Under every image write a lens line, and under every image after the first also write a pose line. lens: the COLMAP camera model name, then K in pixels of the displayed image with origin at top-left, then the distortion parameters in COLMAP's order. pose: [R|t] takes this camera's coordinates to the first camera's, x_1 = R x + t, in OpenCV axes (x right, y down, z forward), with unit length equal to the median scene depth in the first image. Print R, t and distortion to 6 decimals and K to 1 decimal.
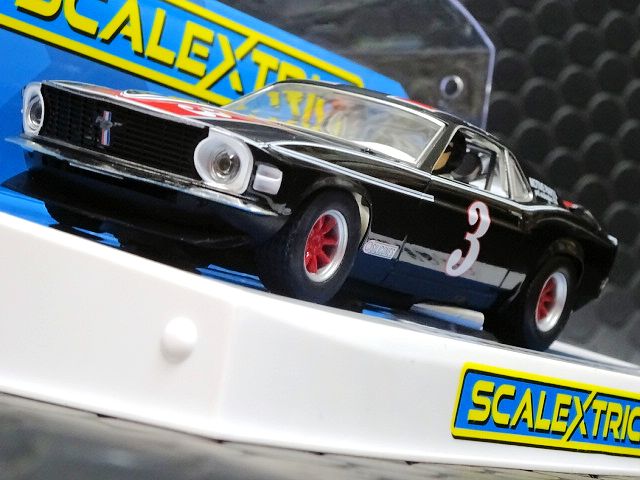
lens RADIAL K [[1766.9, 0, 325.0], [0, 1766.9, 239.7], [0, 0, 1]] dist [-0.110276, 0.000000]
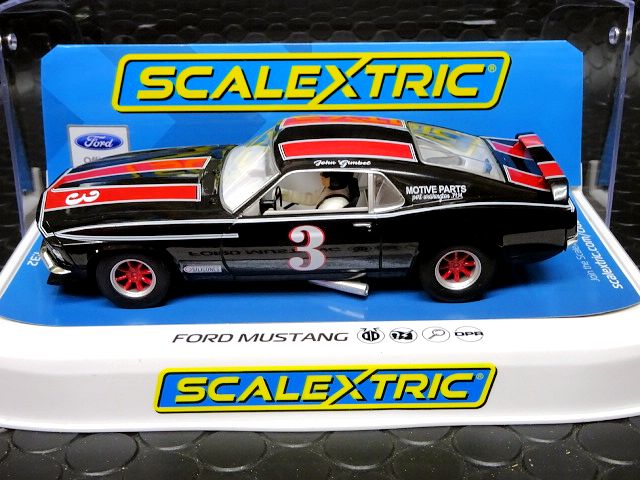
lens RADIAL K [[813.2, 0, 323.2], [0, 813.2, 237.5], [0, 0, 1]] dist [0.014146, 0.000000]
pose [[0.542722, 0.131450, -0.829562, 0.618079], [0.152267, 0.955913, 0.251089, -0.168564], [0.825995, -0.262587, 0.498780, 0.657224]]
